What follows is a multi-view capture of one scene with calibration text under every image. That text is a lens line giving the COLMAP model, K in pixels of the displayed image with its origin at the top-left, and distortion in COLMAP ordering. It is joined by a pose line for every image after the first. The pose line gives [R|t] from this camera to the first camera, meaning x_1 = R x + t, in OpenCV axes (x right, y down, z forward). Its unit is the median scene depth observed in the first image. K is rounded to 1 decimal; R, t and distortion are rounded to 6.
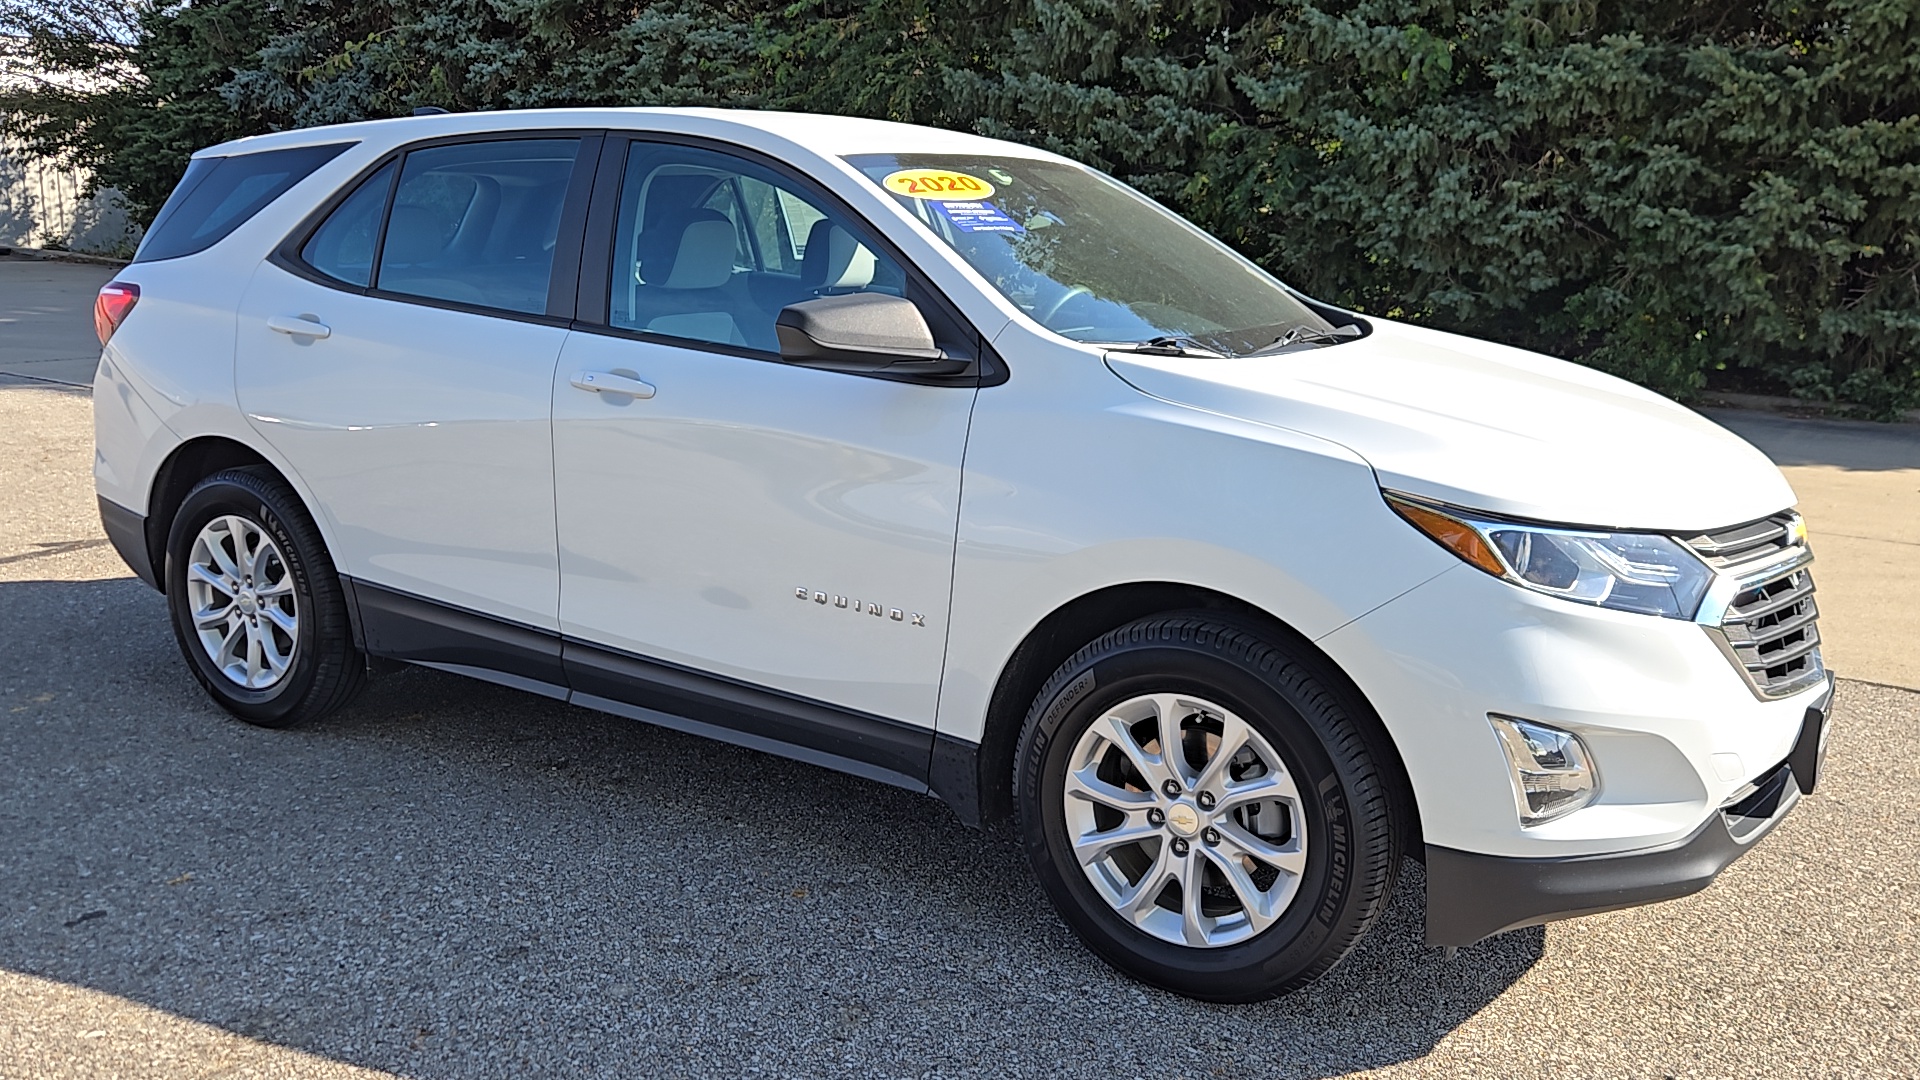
lens RADIAL K [[1603.7, 0, 952.9], [0, 1603.7, 542.7], [0, 0, 1]] dist [0.011061, -0.006703]
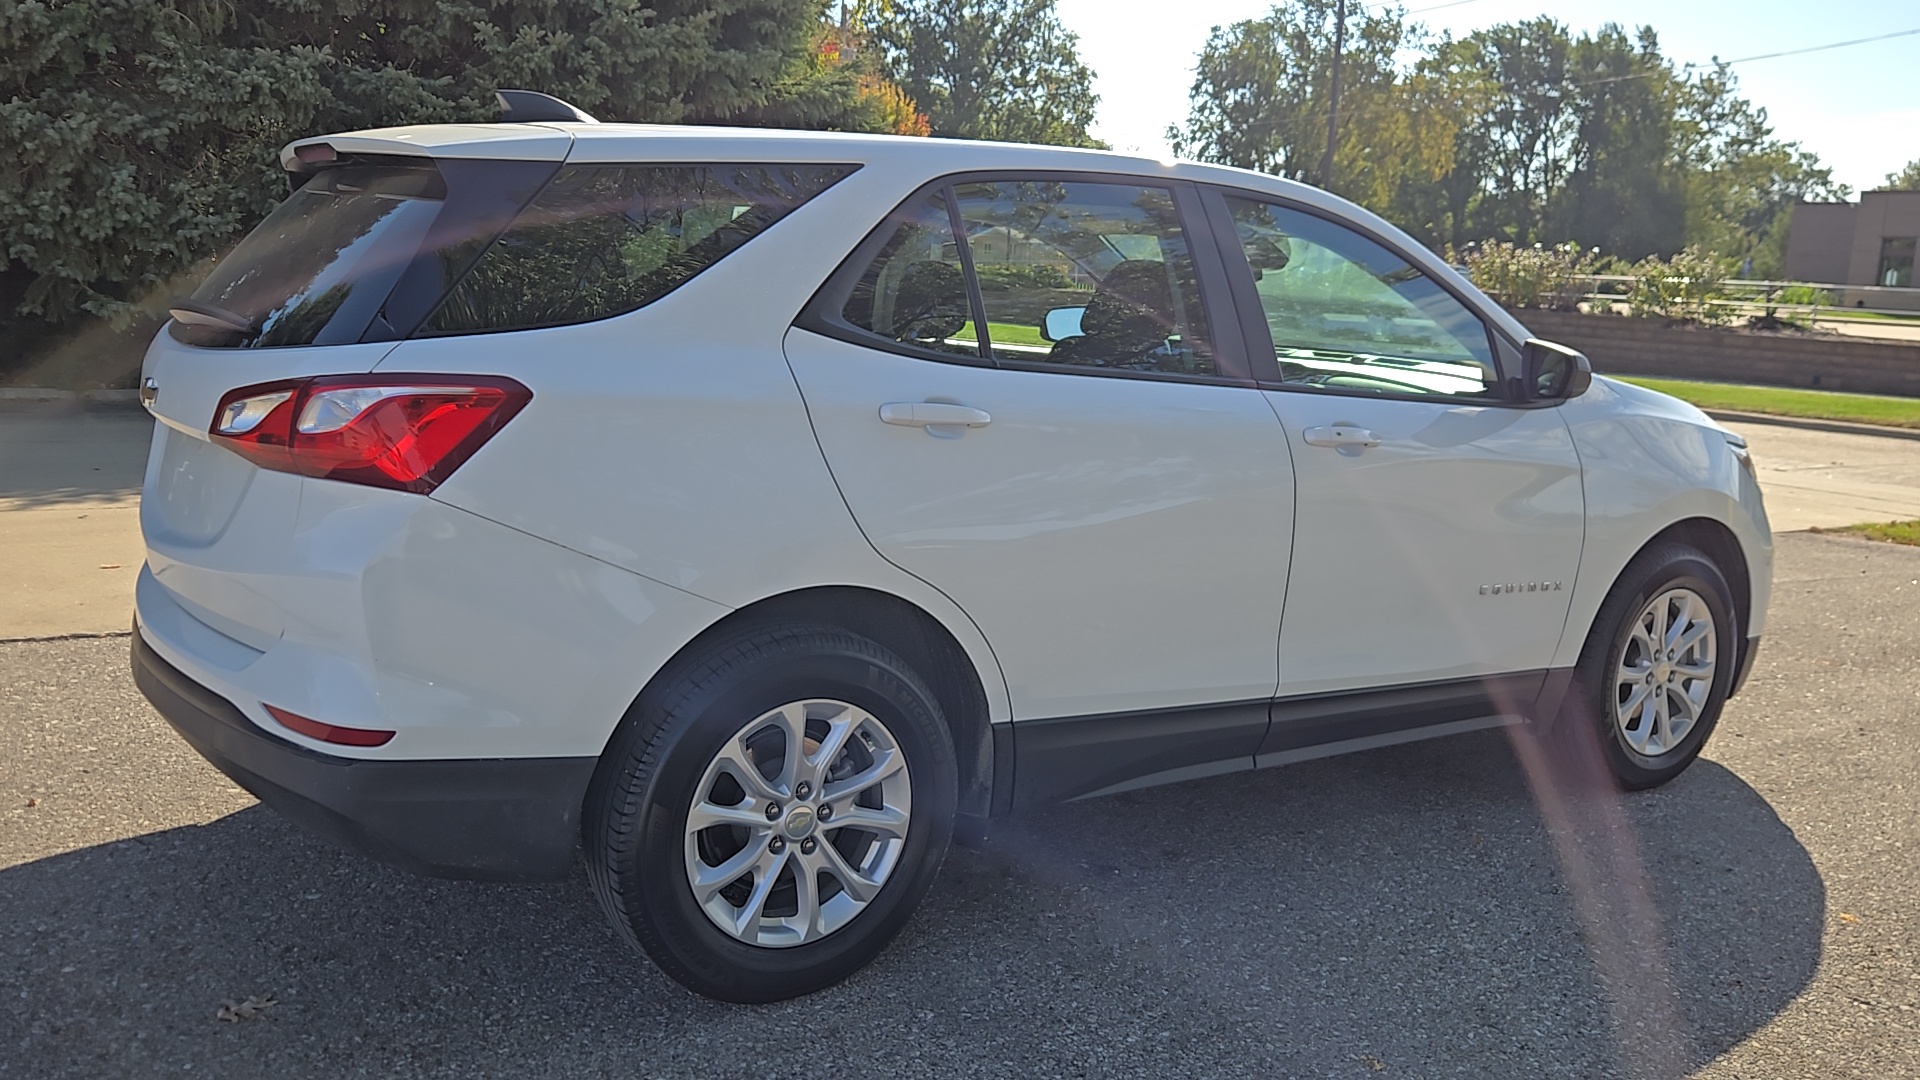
lens RADIAL K [[1603.7, 0, 952.9], [0, 1603.7, 542.7], [0, 0, 1]] dist [0.011061, -0.006703]
pose [[0.405110, -0.156339, 0.900802, -1.379706], [0.149778, 0.983309, 0.103300, -0.193544], [-0.901916, 0.093073, 0.421764, 0.873765]]
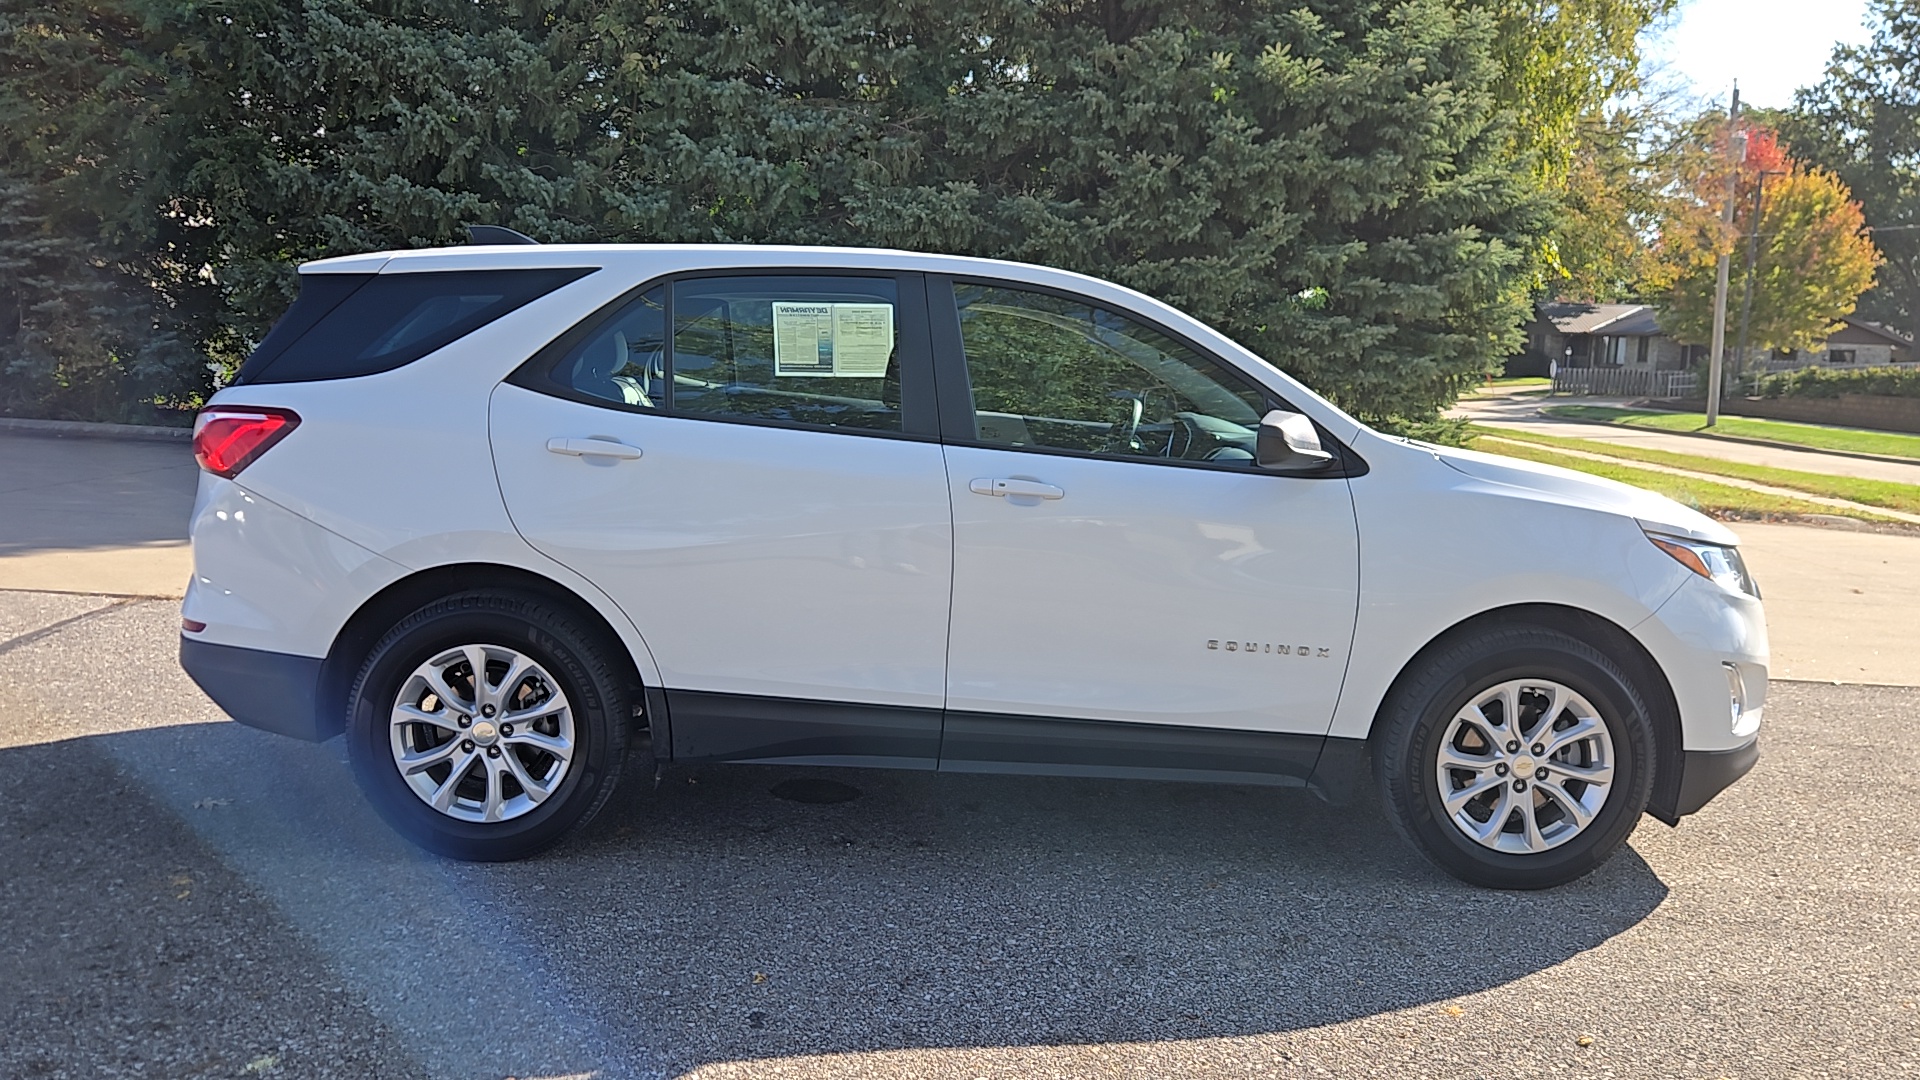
lens RADIAL K [[1620.3, 0, 960.0], [0, 1620.3, 540.0], [0, 0, 1]] dist [0.009290, -0.007304]
pose [[0.830693, -0.057629, 0.553740, -1.001339], [0.091706, 0.995206, -0.033998, -0.026622], [-0.549126, 0.079023, 0.831995, 0.036167]]
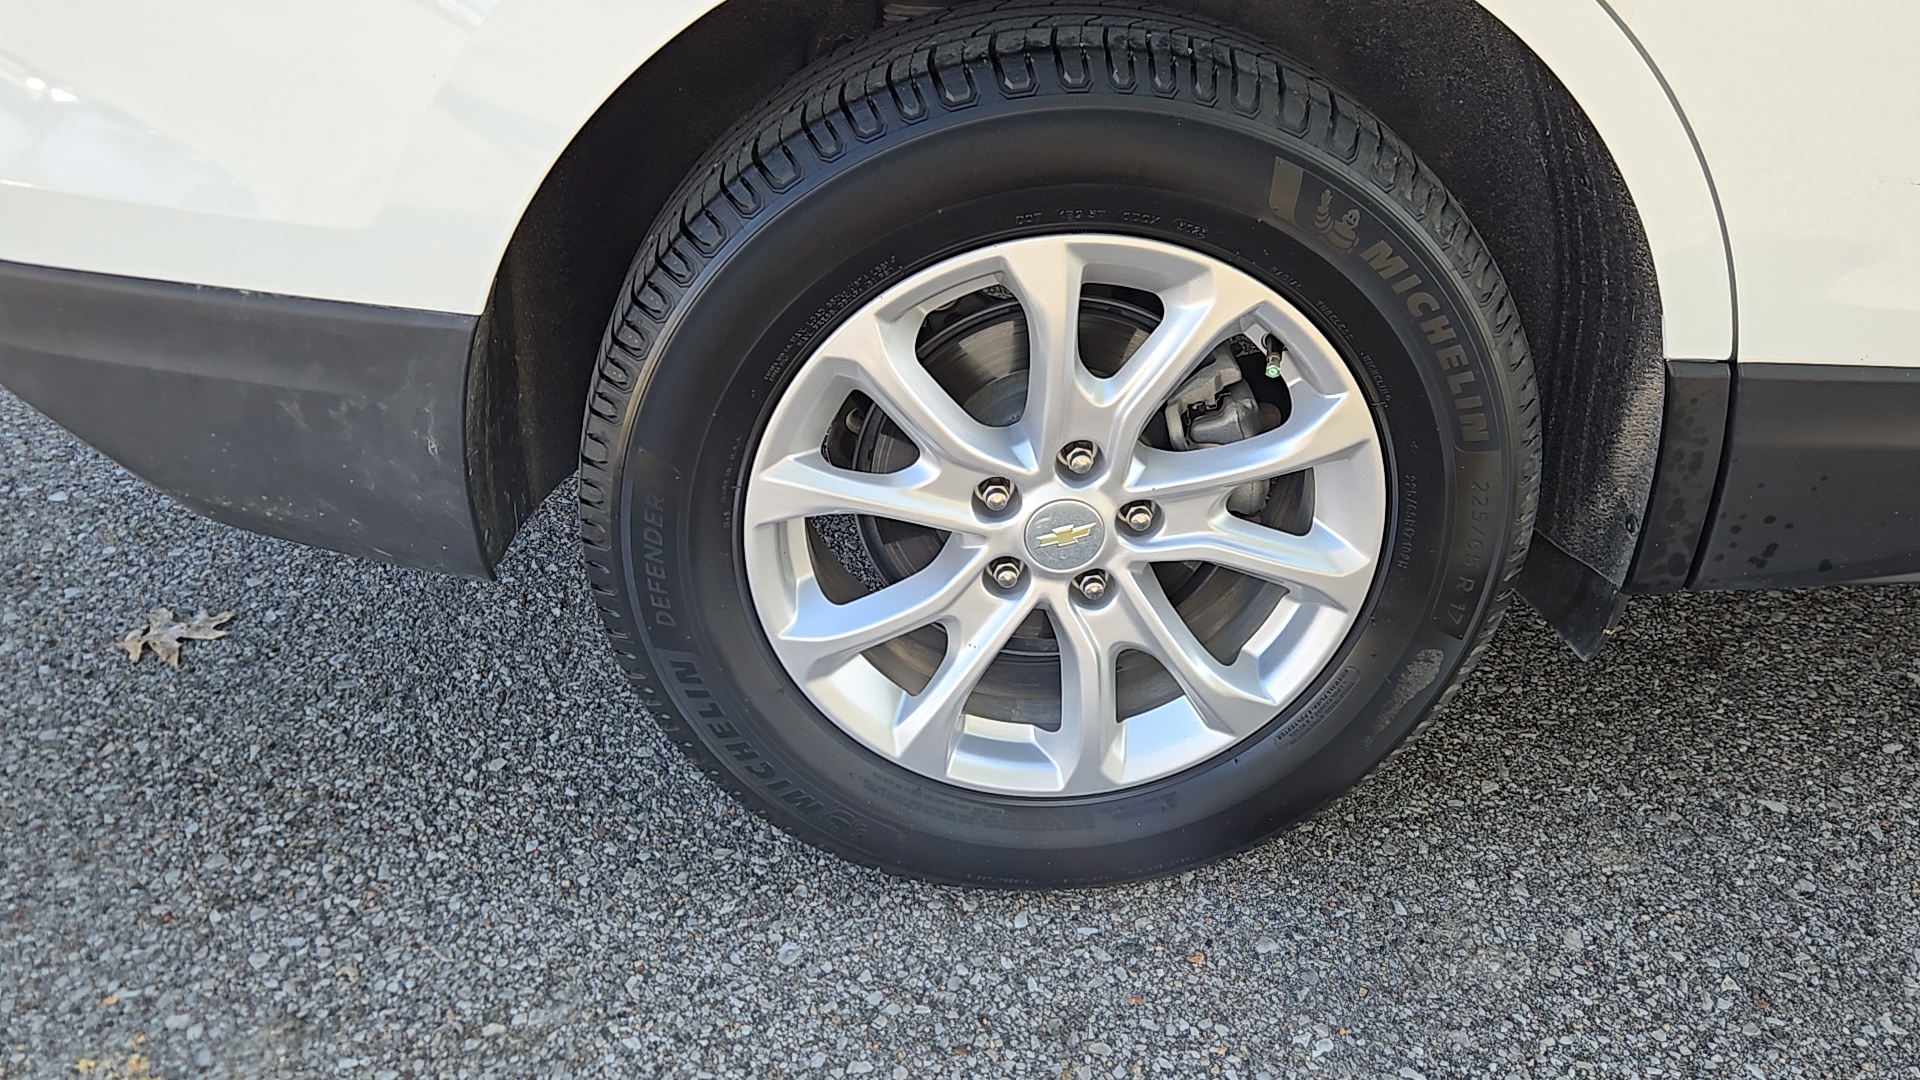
lens RADIAL K [[1603.7, 0, 952.9], [0, 1603.7, 542.7], [0, 0, 1]] dist [0.011061, -0.006703]
pose [[0.825209, -0.302348, 0.477091, -0.801643], [0.133188, 0.925009, 0.355837, -0.085991], [-0.548900, -0.230097, 0.803595, 1.075075]]
